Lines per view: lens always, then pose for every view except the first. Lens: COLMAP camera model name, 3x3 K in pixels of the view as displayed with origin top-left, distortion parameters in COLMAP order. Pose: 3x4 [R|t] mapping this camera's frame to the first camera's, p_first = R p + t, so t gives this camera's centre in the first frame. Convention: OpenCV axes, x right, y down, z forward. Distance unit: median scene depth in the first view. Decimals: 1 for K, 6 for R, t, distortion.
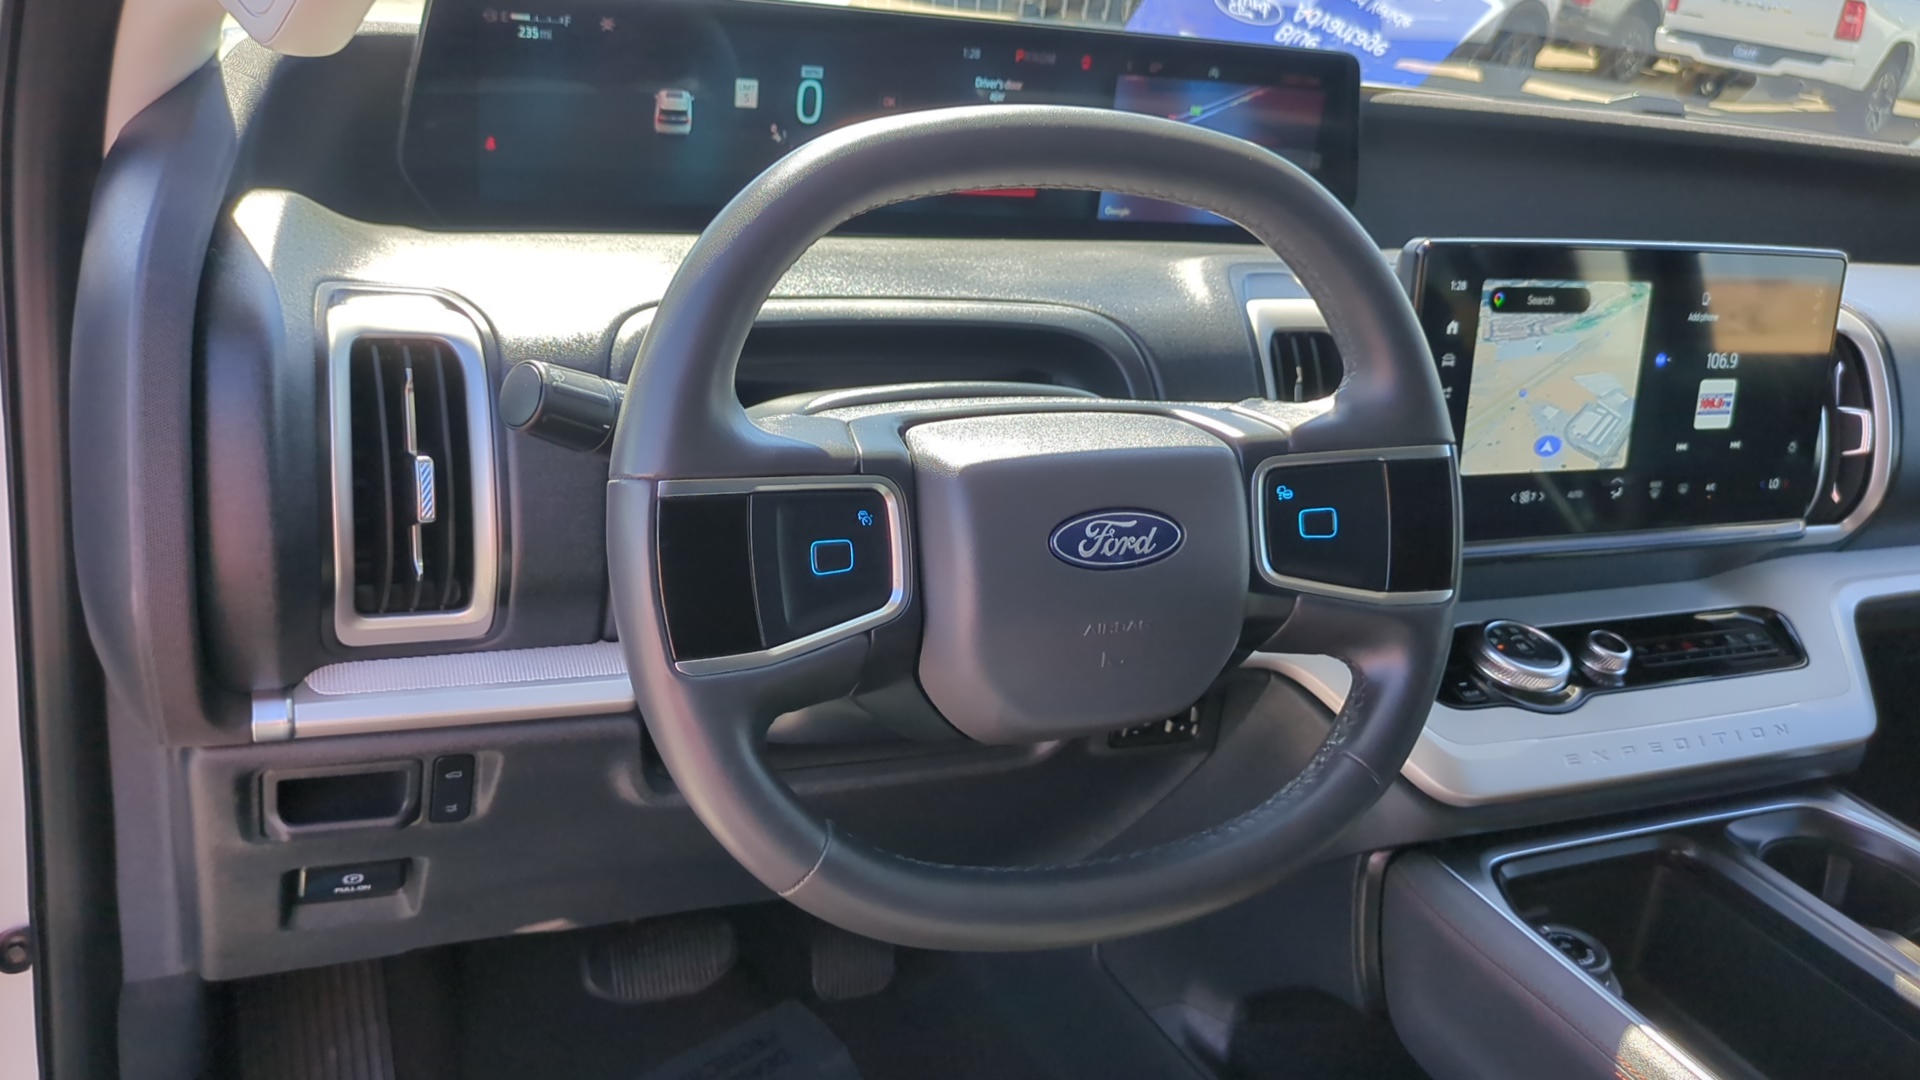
lens RADIAL K [[1653.7, 0, 982.4], [0, 1653.7, 536.1], [0, 0, 1]] dist [0.065818, -0.113373]
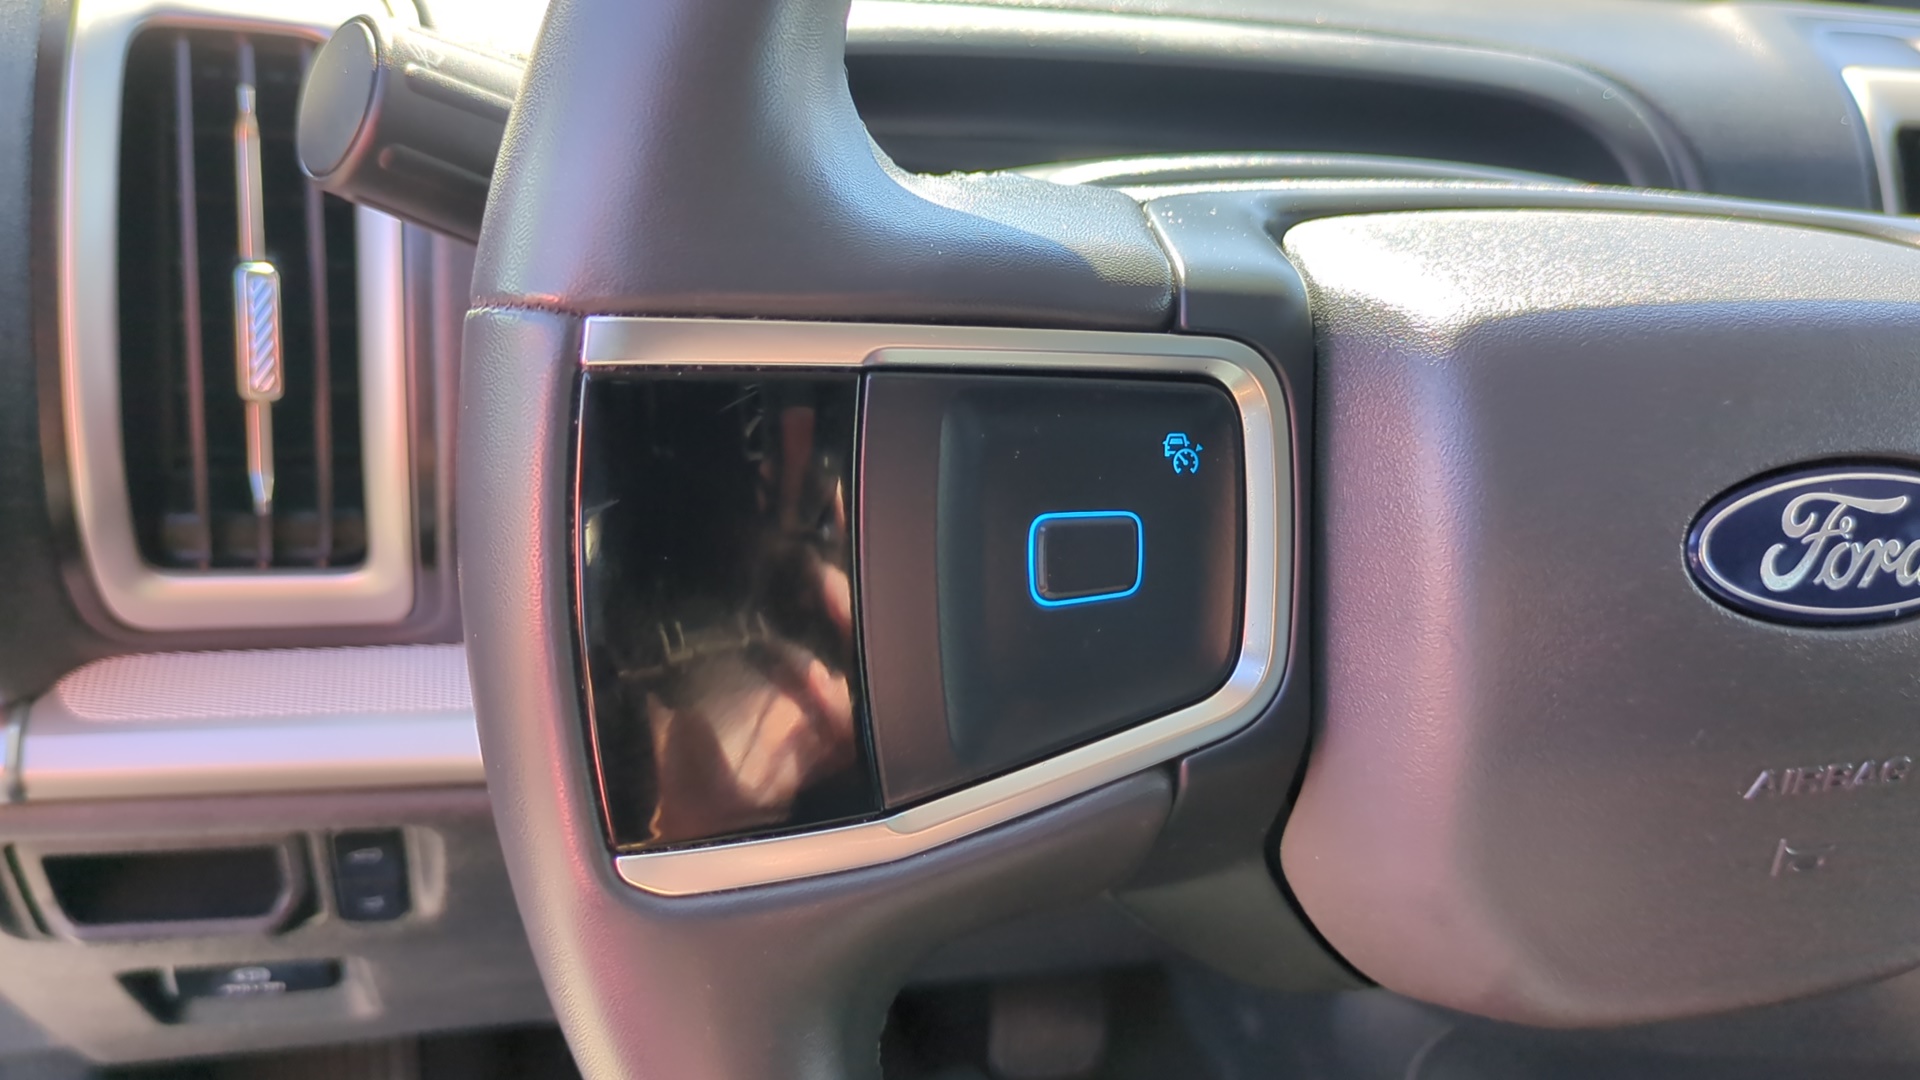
lens RADIAL K [[1669.9, 0, 984.0], [0, 1669.9, 537.5], [0, 0, 1]] dist [-0.019978, -0.009615]
pose [[0.990803, 0.062139, -0.120204, -0.048329], [-0.054146, 0.996170, 0.068662, -0.010552], [0.124010, -0.061522, 0.990372, 0.442839]]
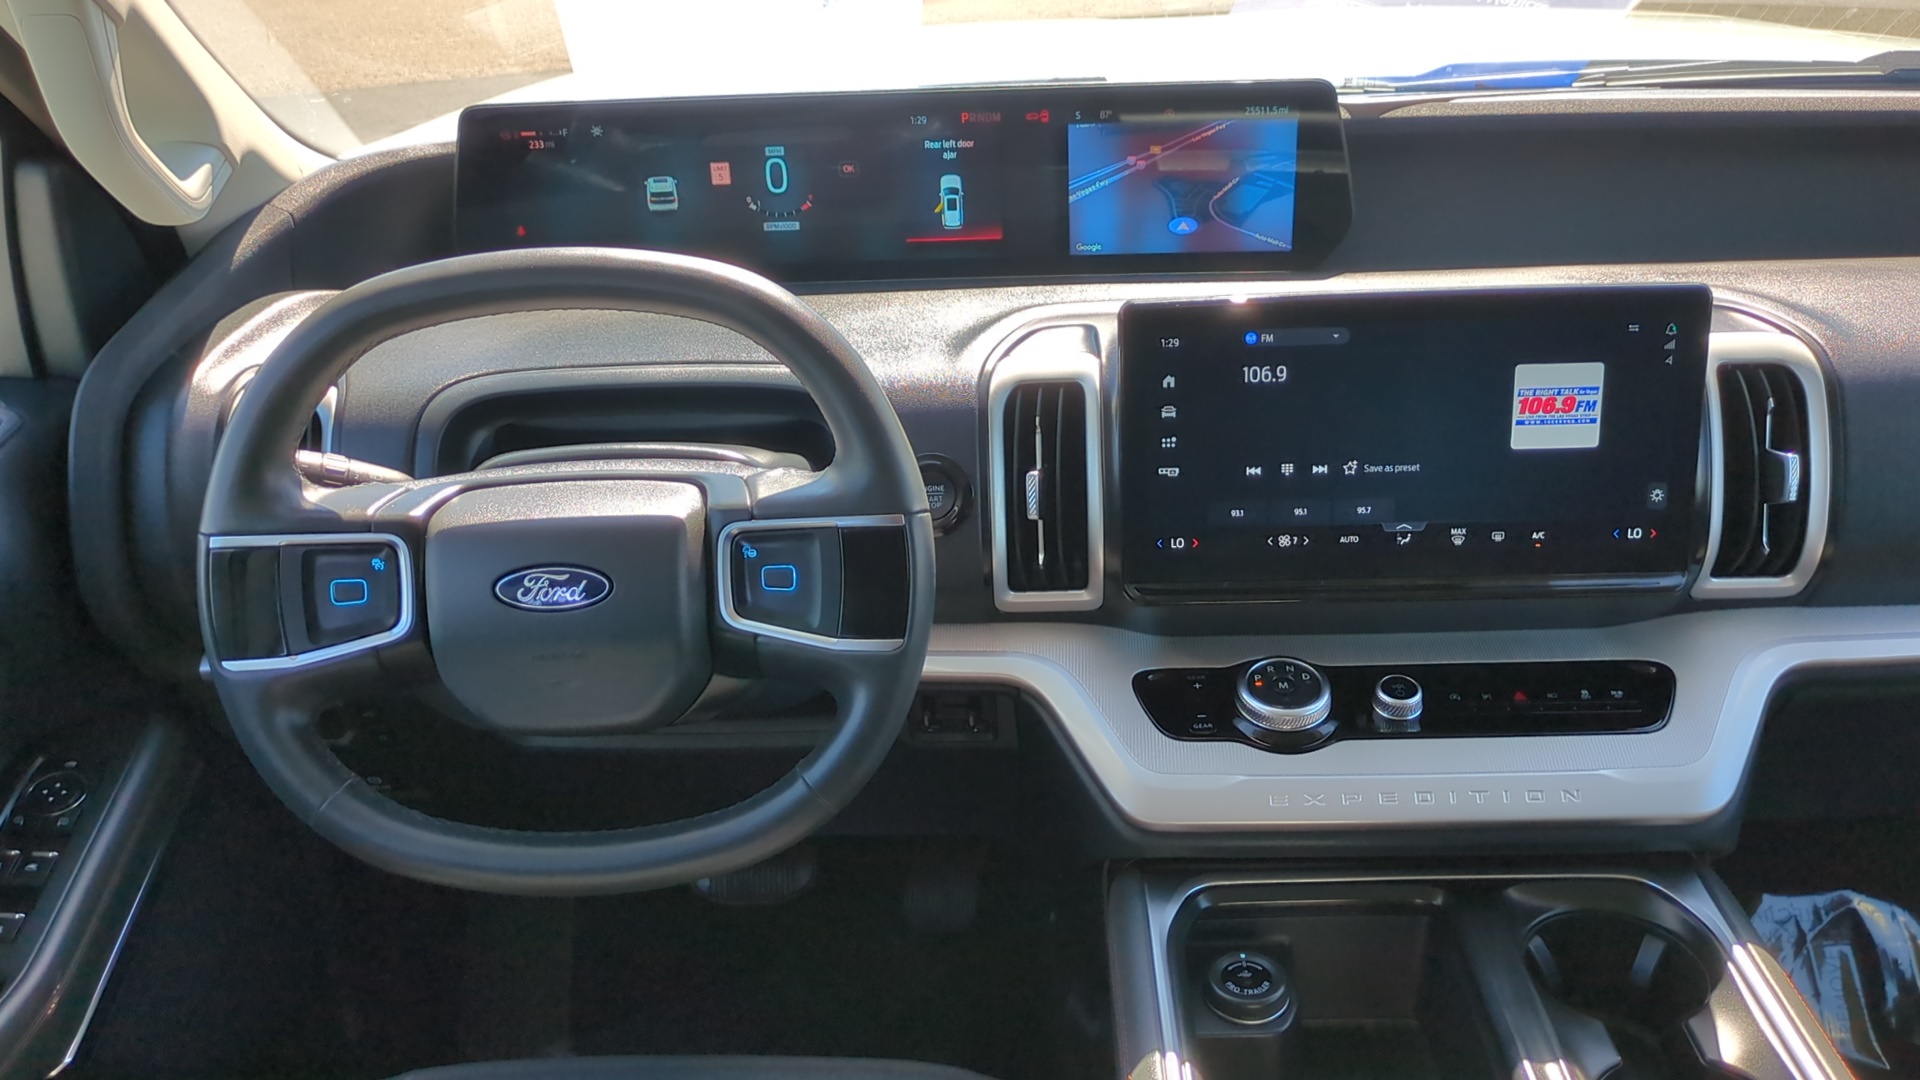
lens RADIAL K [[1643.5, 0, 979.6], [0, 1643.5, 532.7], [0, 0, 1]] dist [0.074695, -0.087657]
pose [[0.887260, 0.046512, -0.458918, 0.698532], [-0.026355, 0.998390, 0.050235, -0.083291], [0.460516, -0.032477, 0.887057, 0.011934]]
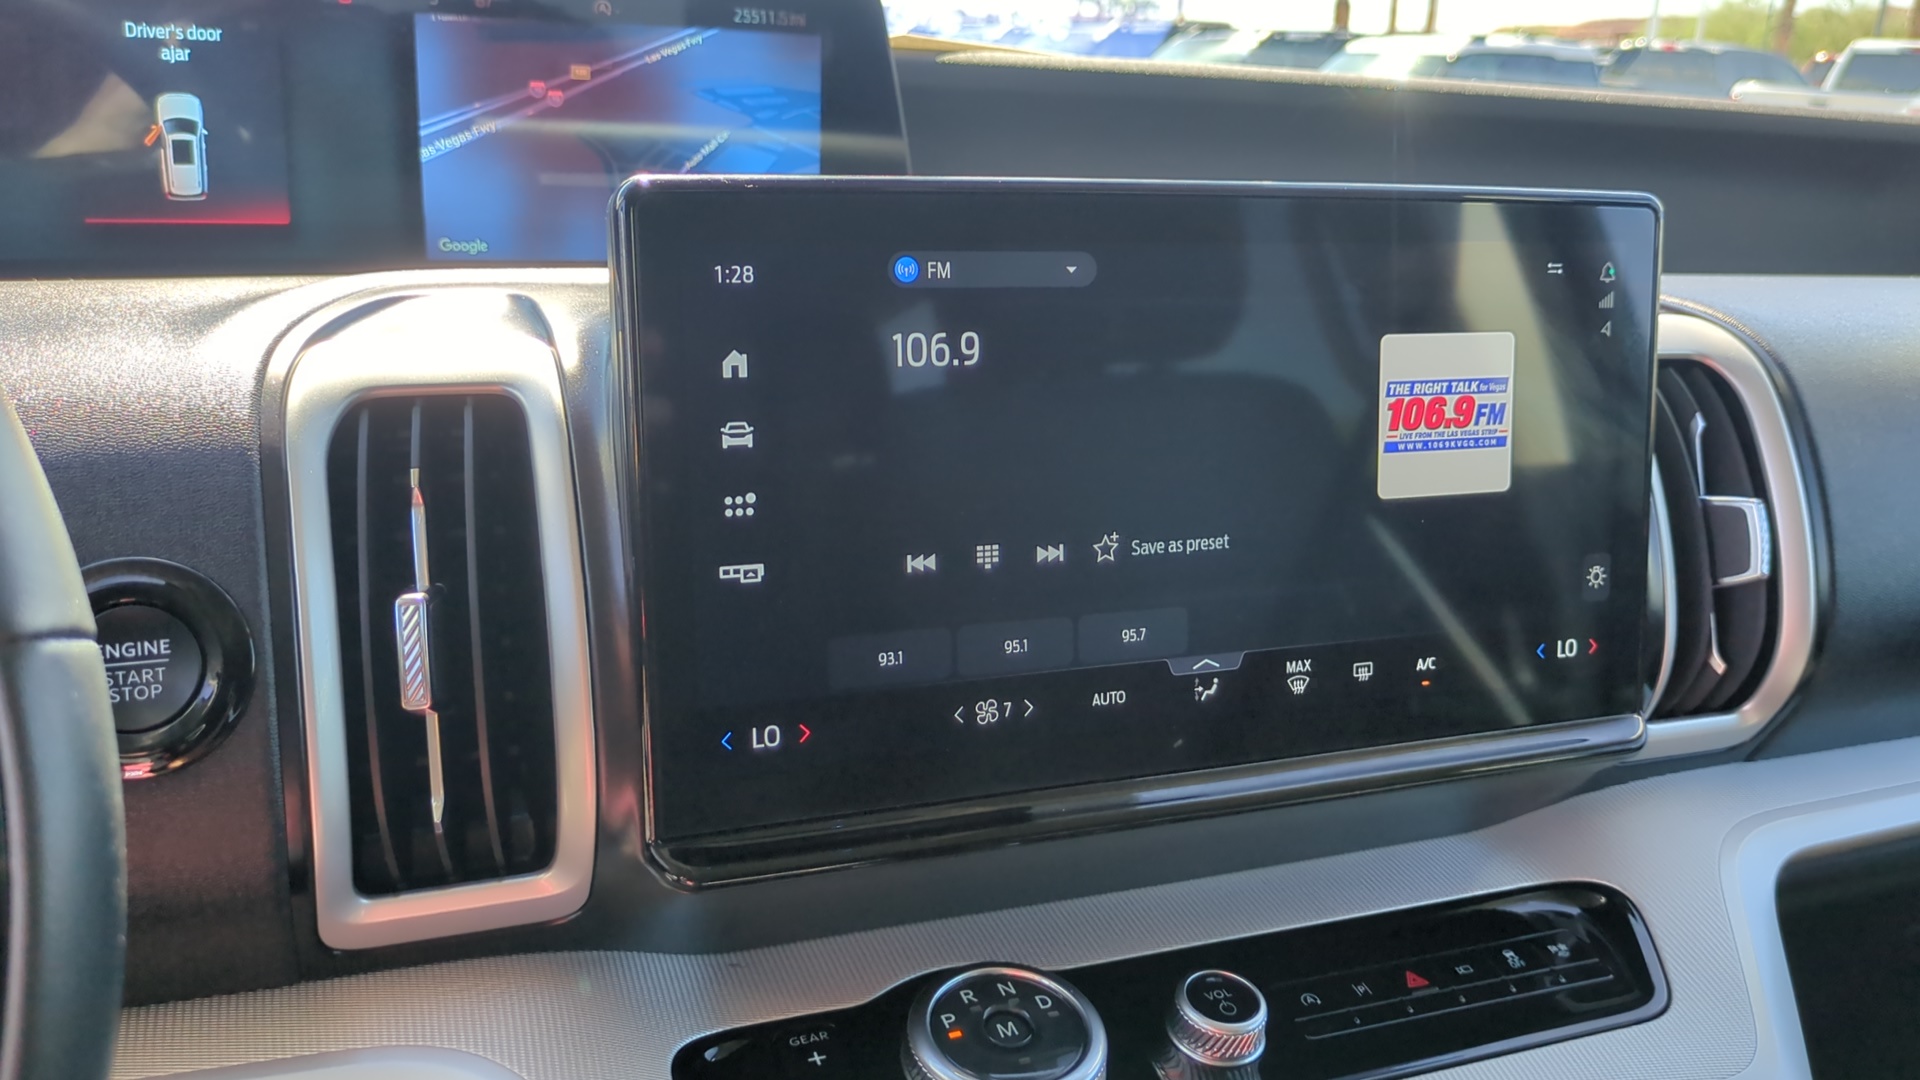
lens RADIAL K [[1640.0, 0, 982.2], [0, 1640.0, 534.0], [0, 0, 1]] dist [0.081159, -0.161428]
pose [[0.996538, -0.060587, -0.056930, 0.396211], [0.054365, 0.992974, -0.105106, -0.027611], [0.062898, 0.101647, 0.992830, 0.582955]]
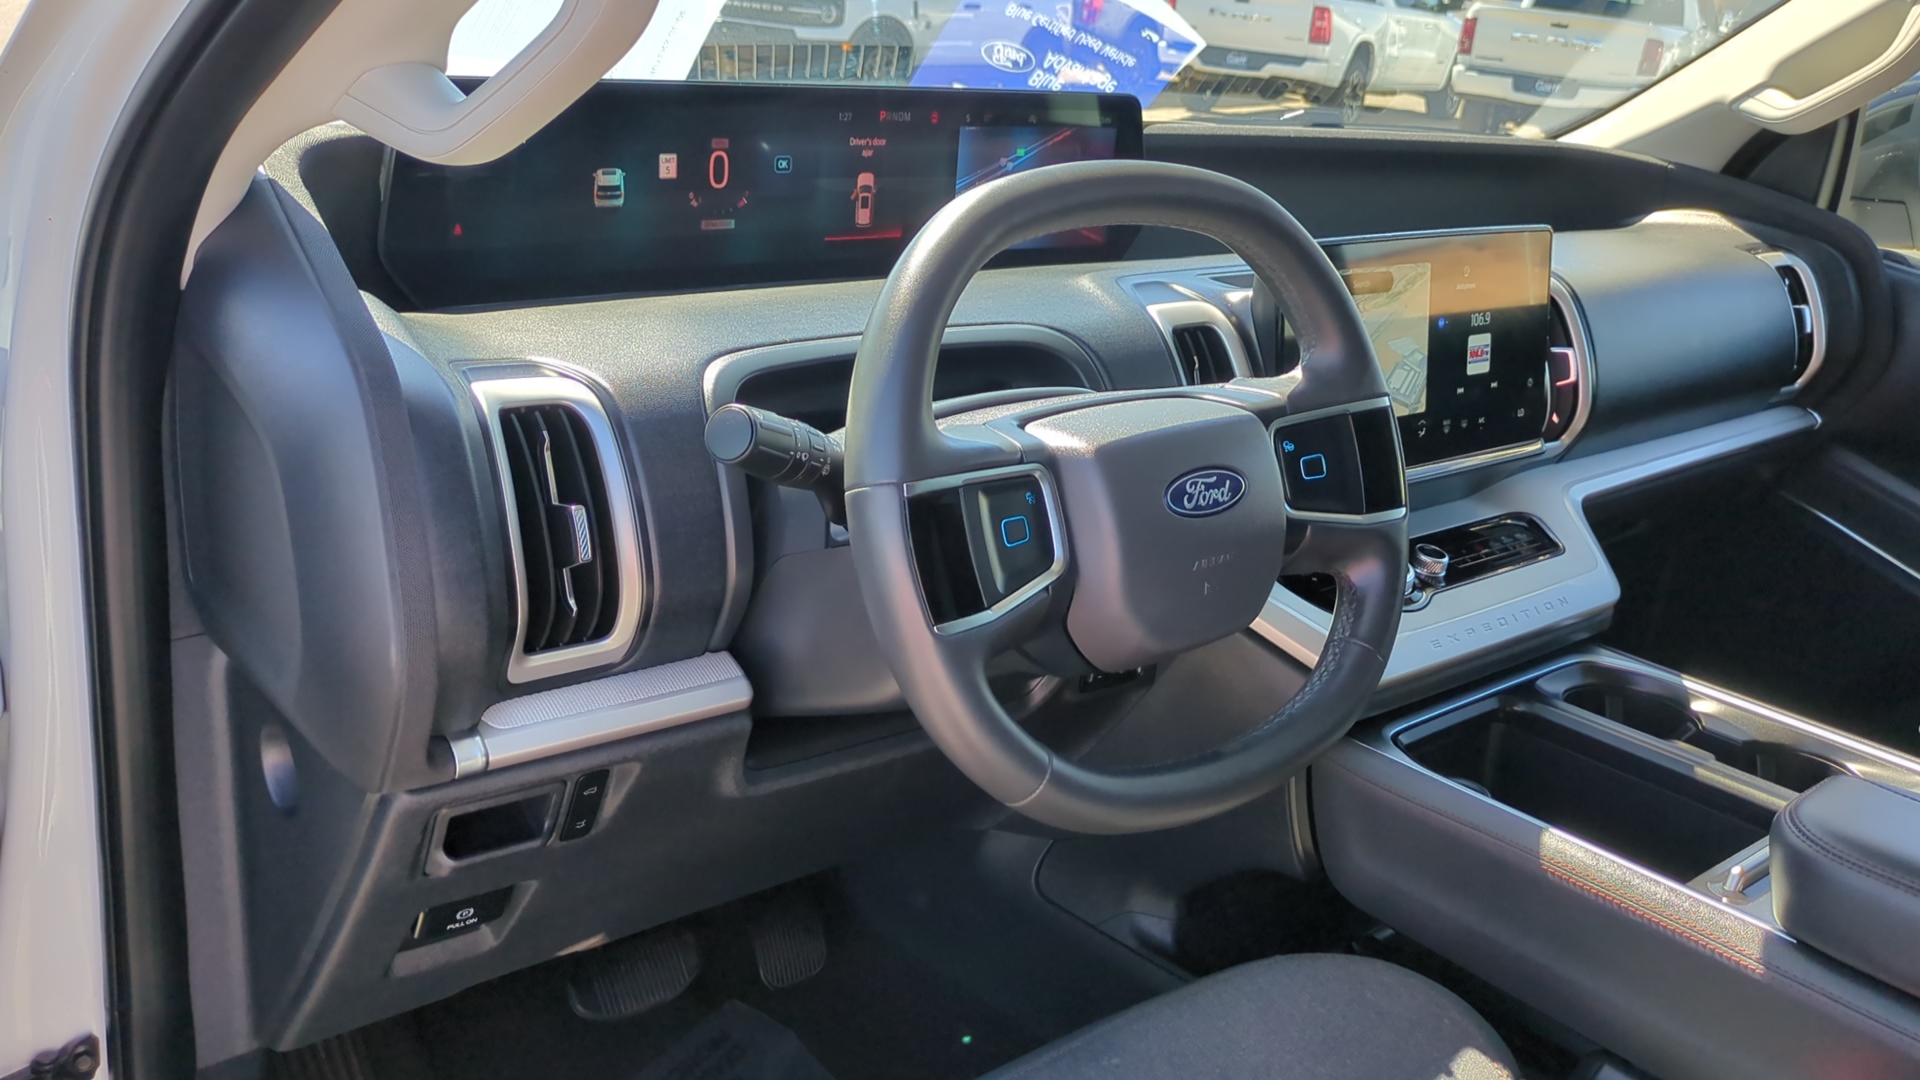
lens RADIAL K [[1653.7, 0, 982.4], [0, 1653.7, 536.1], [0, 0, 1]] dist [0.065818, -0.113373]
pose [[0.959479, -0.130291, 0.249848, -0.295404], [0.135040, 0.990838, -0.001883, 0.010444], [-0.247313, 0.035546, 0.968283, -0.139092]]
